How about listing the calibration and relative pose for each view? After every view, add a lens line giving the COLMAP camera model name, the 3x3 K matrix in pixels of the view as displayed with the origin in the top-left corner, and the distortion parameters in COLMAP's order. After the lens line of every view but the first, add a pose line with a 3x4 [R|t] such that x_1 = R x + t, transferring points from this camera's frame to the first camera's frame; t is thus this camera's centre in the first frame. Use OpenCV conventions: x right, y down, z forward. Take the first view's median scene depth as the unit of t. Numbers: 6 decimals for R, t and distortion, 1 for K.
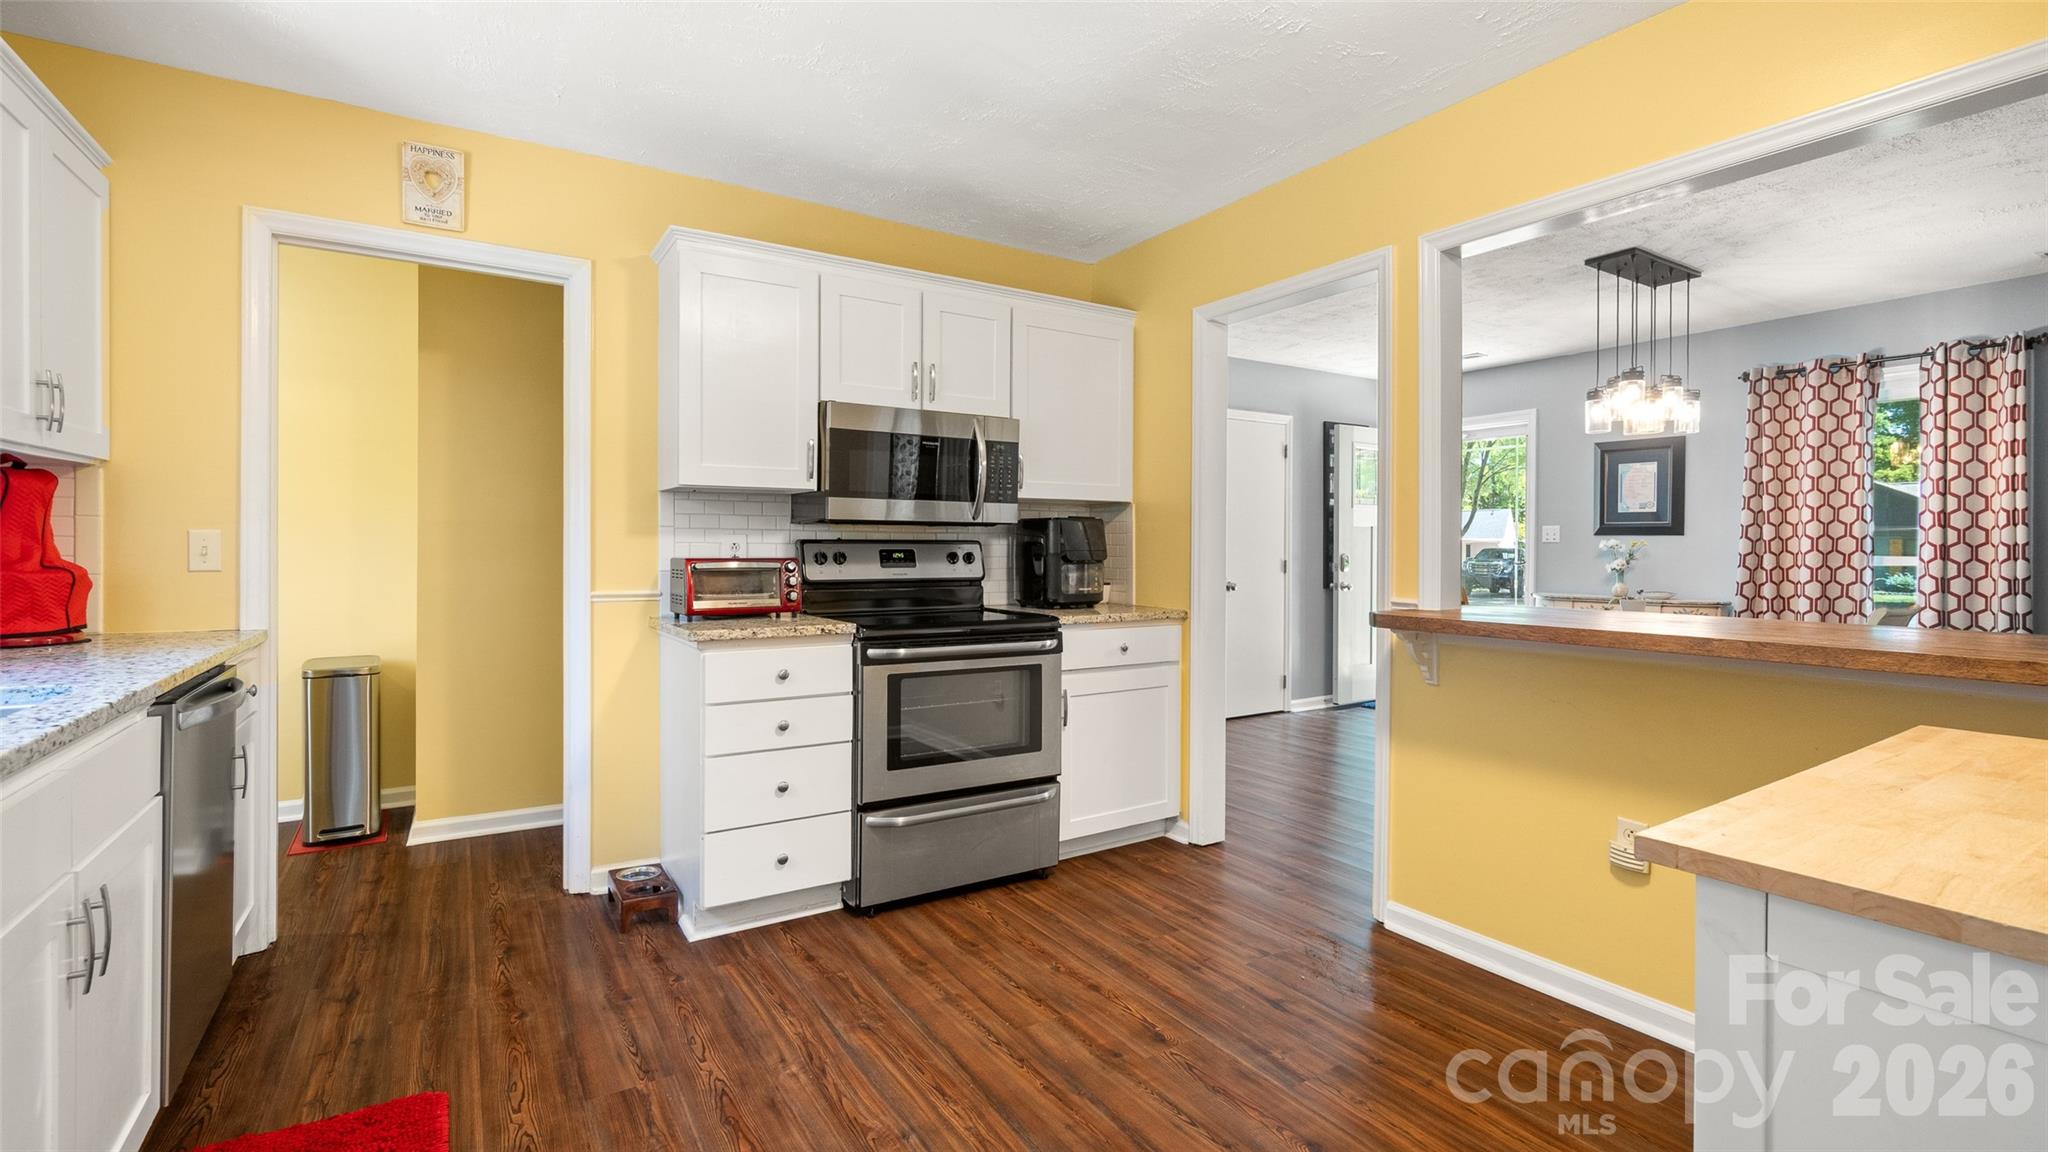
lens RADIAL K [[909.1, 0, 1005.4], [0, 909.1, 557.0], [0, 0, 1]] dist [-0.009200, 0.002525]
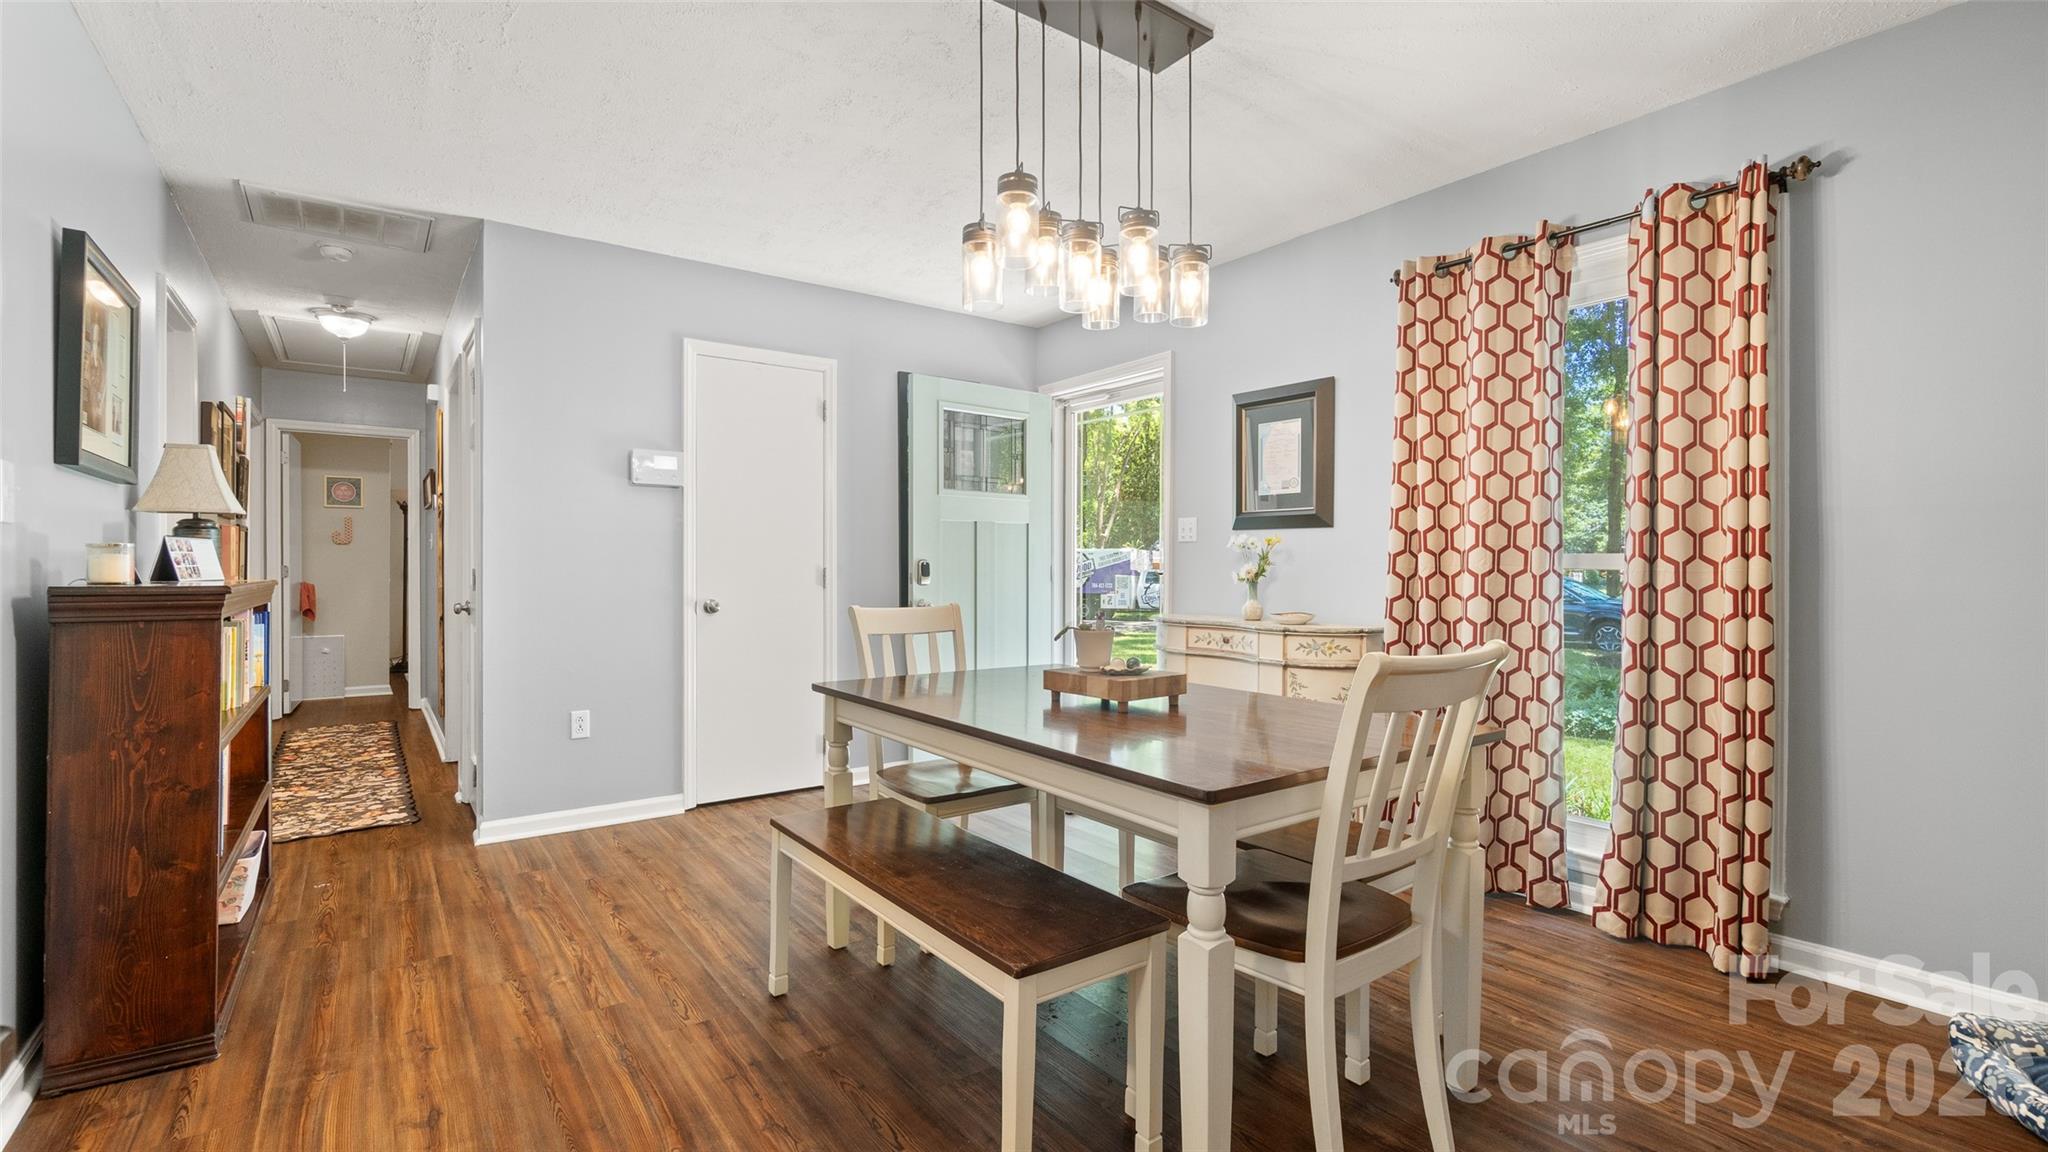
lens RADIAL K [[909.1, 0, 1008.2], [0, 909.1, 580.8], [0, 0, 1]] dist [-0.009200, 0.002525]
pose [[0.998333, 0.001544, 0.057690, 0.587550], [-0.001476, 0.999998, -0.001223, 0.019774], [-0.057692, 0.001136, 0.998334, 0.435347]]
